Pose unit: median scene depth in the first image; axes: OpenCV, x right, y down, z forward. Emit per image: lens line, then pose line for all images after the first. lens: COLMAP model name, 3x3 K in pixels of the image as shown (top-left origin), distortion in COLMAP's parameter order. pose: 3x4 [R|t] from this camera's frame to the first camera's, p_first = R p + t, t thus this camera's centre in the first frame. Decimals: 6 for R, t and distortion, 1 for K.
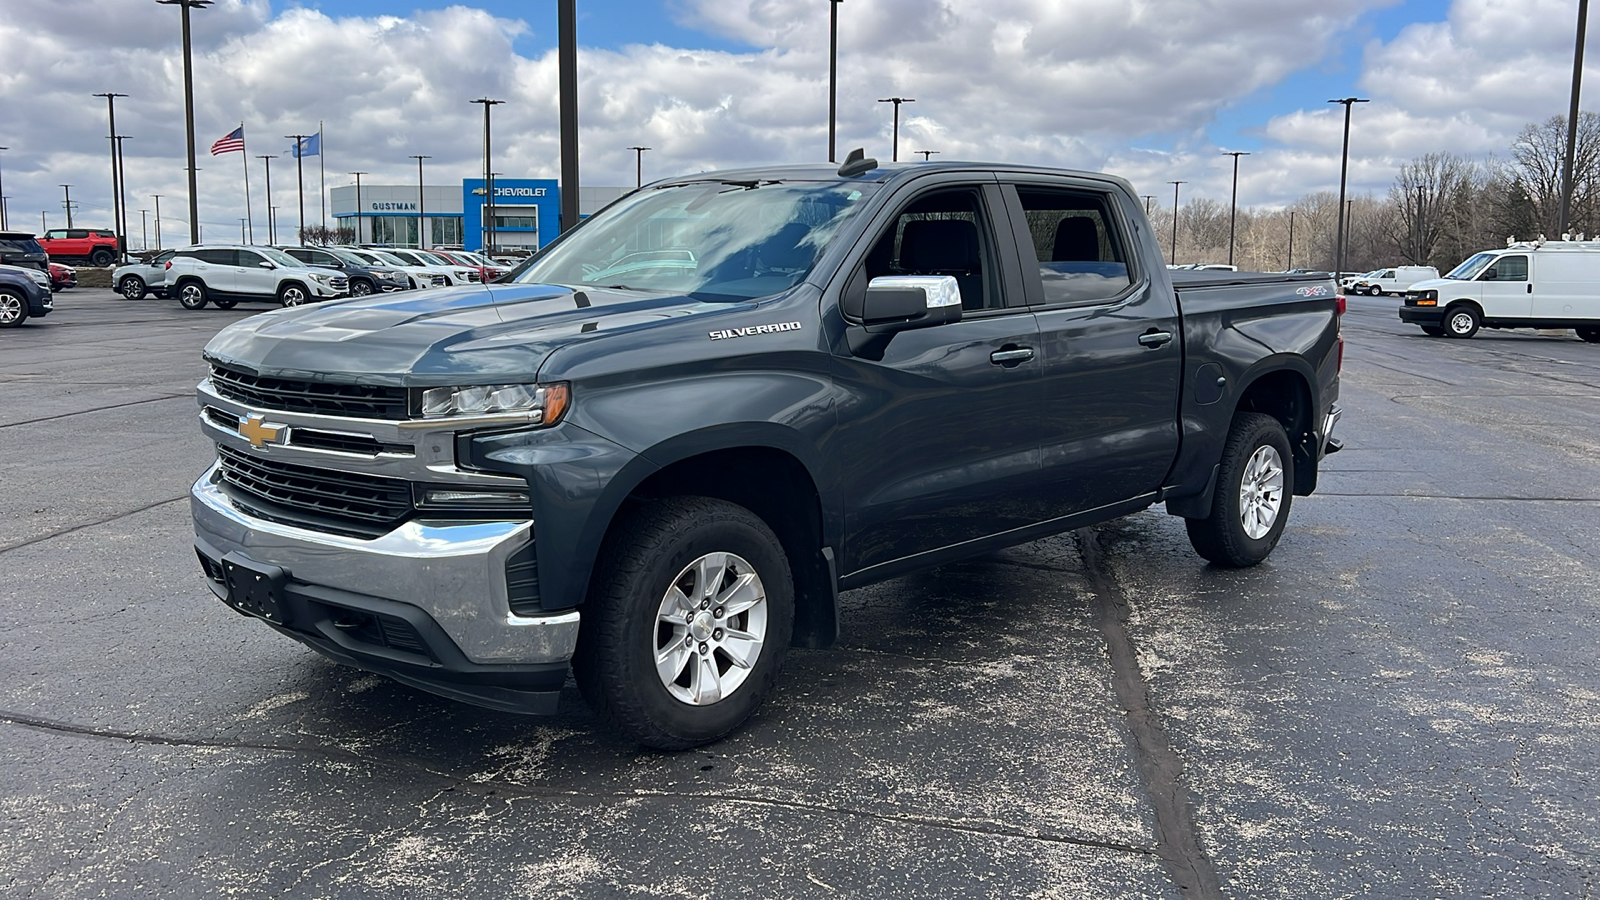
lens RADIAL K [[1381.7, 0, 793.9], [0, 1381.7, 448.5], [0, 0, 1]] dist [0.060222, -0.065287]
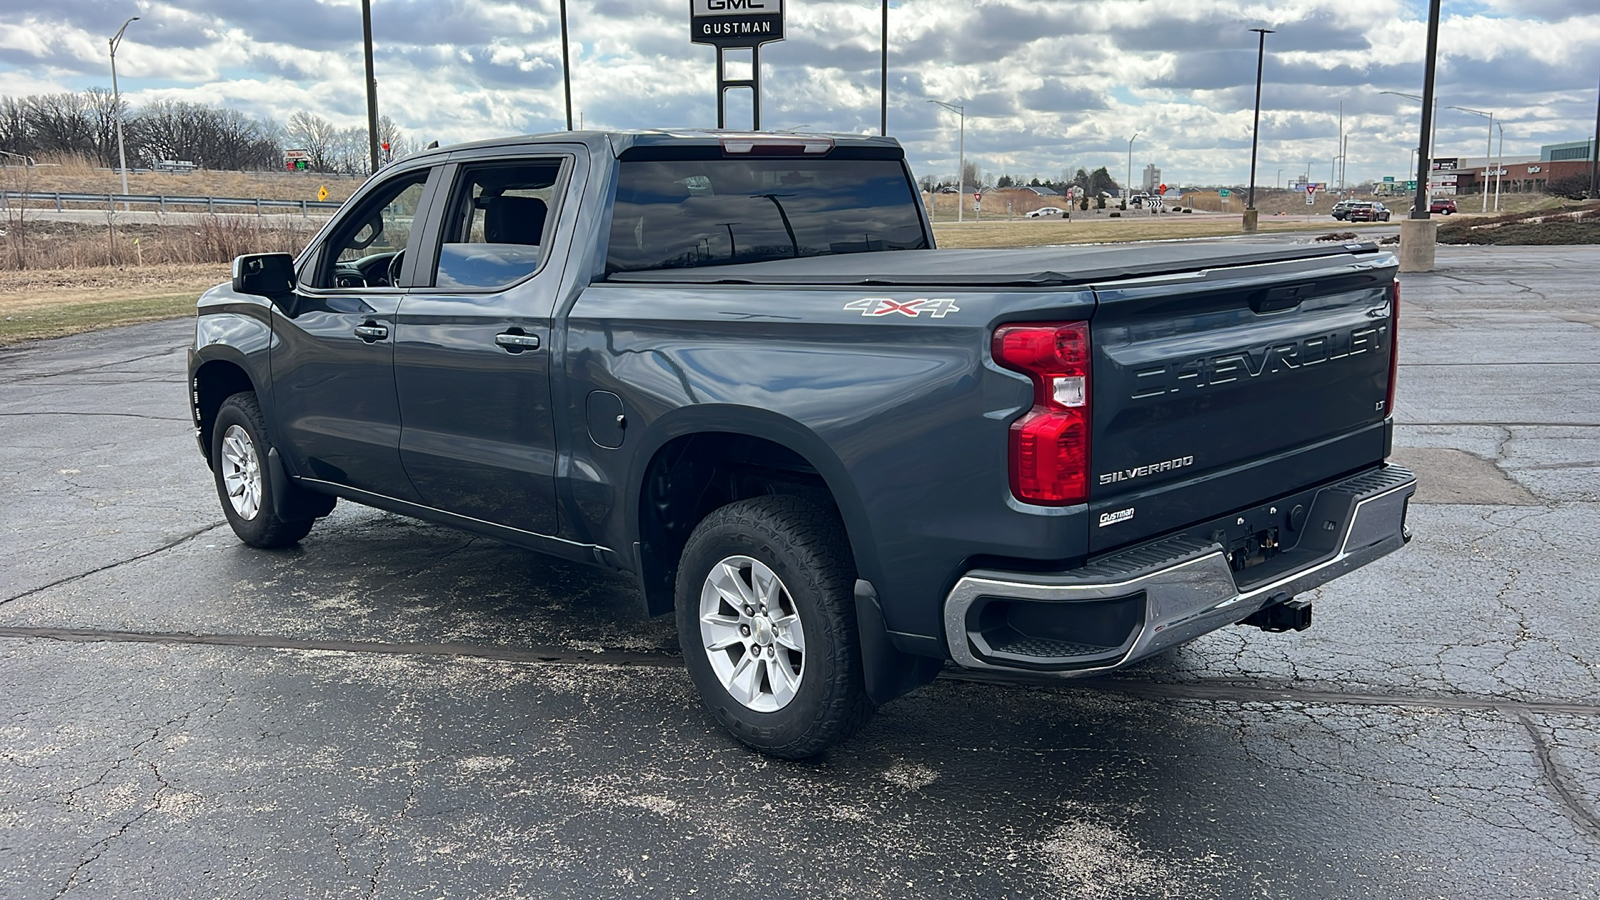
lens RADIAL K [[1381.7, 0, 785.9], [0, 1381.7, 452.0], [0, 0, 1]] dist [0.060222, -0.065287]
pose [[-0.059058, 0.168554, -0.983922, 1.179170], [-0.111484, 0.978362, 0.174294, -0.194606], [0.992010, 0.119985, -0.038989, 1.341015]]
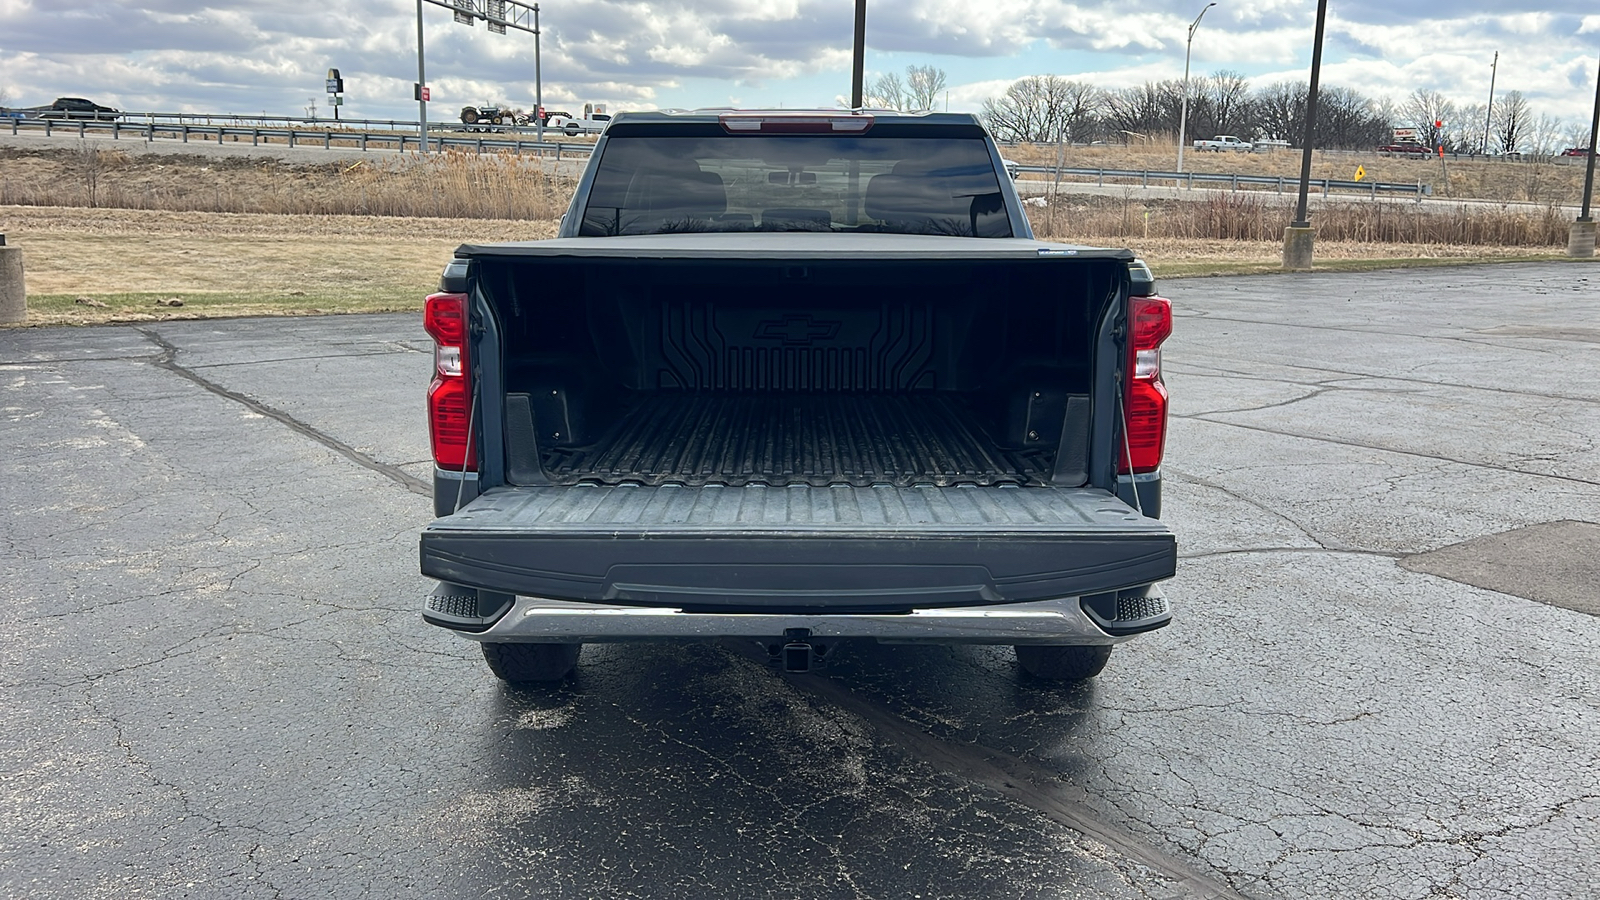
lens RADIAL K [[1381.7, 0, 803.9], [0, 1381.7, 458.2], [0, 0, 1]] dist [0.060222, -0.065287]
pose [[-0.718619, 0.115217, -0.685792, 0.887175], [-0.111326, 0.954399, 0.276999, -0.280553], [0.686435, 0.275403, -0.673023, 1.997596]]
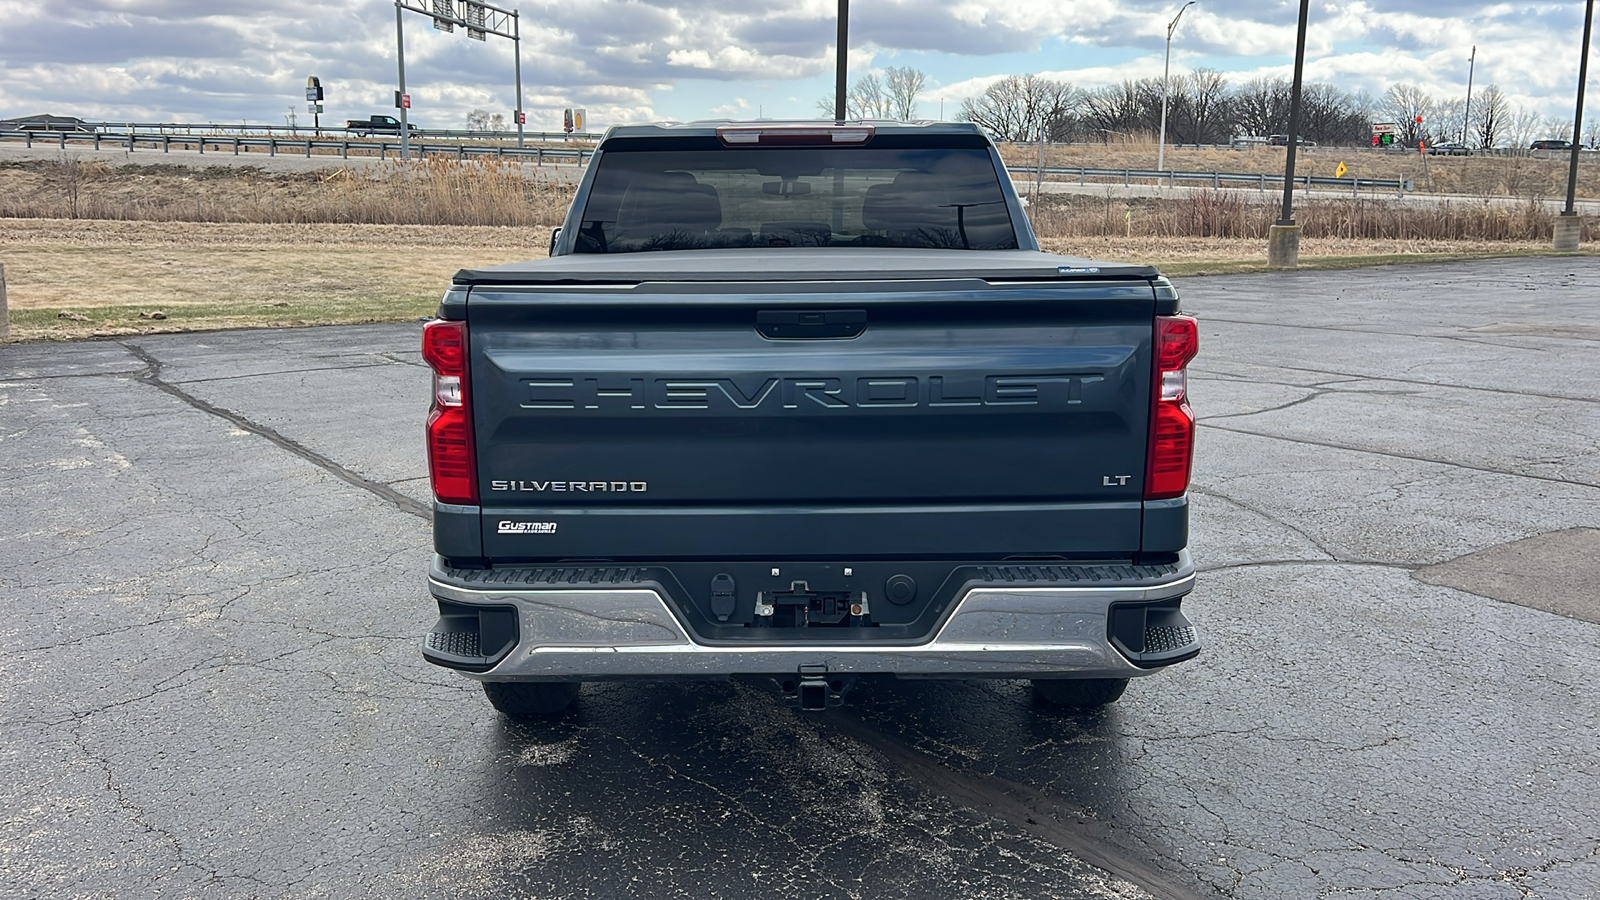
lens RADIAL K [[1381.7, 0, 787.2], [0, 1381.7, 449.3], [0, 0, 1]] dist [0.060222, -0.065287]
pose [[-0.717118, 0.118608, -0.686785, 0.879738], [-0.100128, 0.957658, 0.269938, -0.284703], [0.689722, 0.262344, -0.674877, 1.969068]]
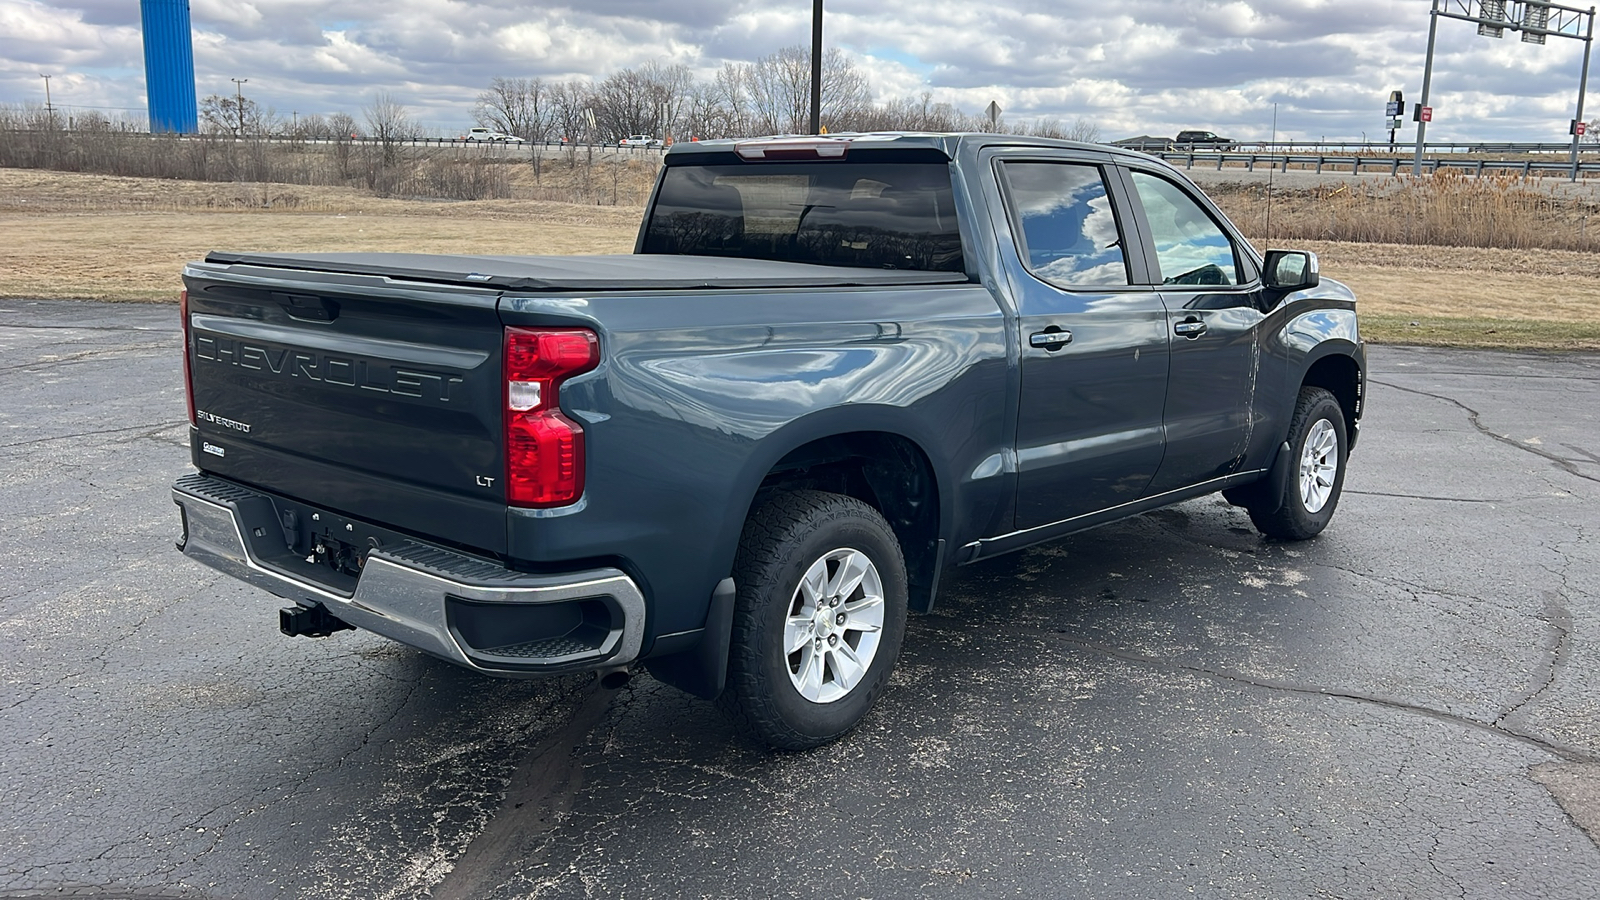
lens RADIAL K [[1381.7, 0, 803.4], [0, 1381.7, 450.5], [0, 0, 1]] dist [0.060222, -0.065287]
pose [[-0.998744, -0.022099, -0.044962, 0.226585], [-0.034994, 0.949958, 0.310411, -0.336996], [0.035852, 0.311595, -0.949538, 2.268035]]
